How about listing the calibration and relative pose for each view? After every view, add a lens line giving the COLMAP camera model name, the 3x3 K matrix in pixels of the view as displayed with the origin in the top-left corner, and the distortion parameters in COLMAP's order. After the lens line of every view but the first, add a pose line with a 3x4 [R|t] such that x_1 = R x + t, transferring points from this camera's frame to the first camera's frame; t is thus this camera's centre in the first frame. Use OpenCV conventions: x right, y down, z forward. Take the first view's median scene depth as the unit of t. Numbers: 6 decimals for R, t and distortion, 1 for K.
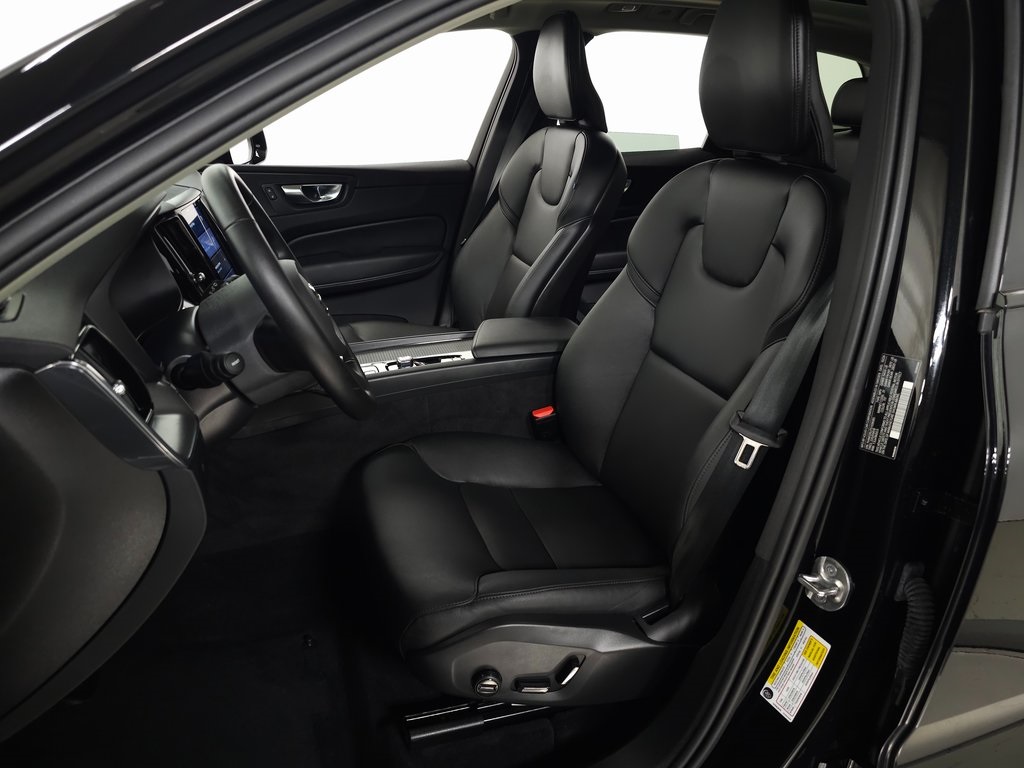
lens RADIAL K [[697.7, 0, 510.5], [0, 697.7, 388.6], [0, 0, 1]] dist [0.045943, -0.051867]
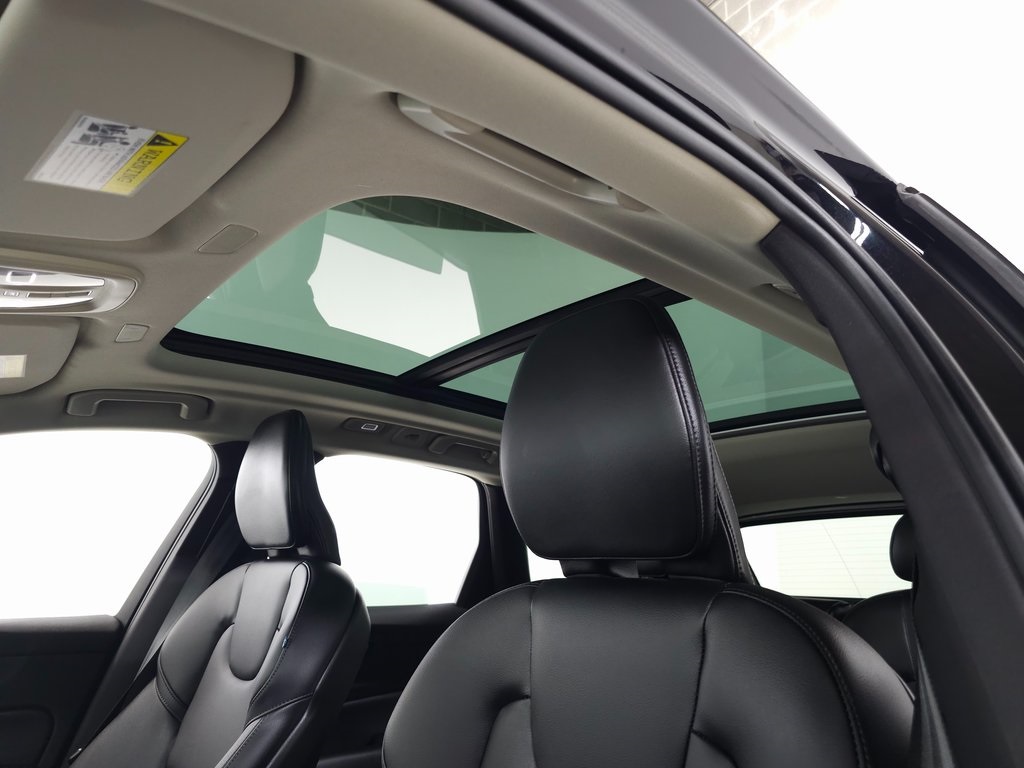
lens RADIAL K [[697.7, 0, 510.5], [0, 697.7, 388.6], [0, 0, 1]] dist [0.045943, -0.051867]
pose [[0.927707, 0.124258, 0.352024, 0.027086], [0.119049, 0.795271, -0.594450, -0.069971], [-0.353819, 0.593383, 0.722986, 0.318804]]
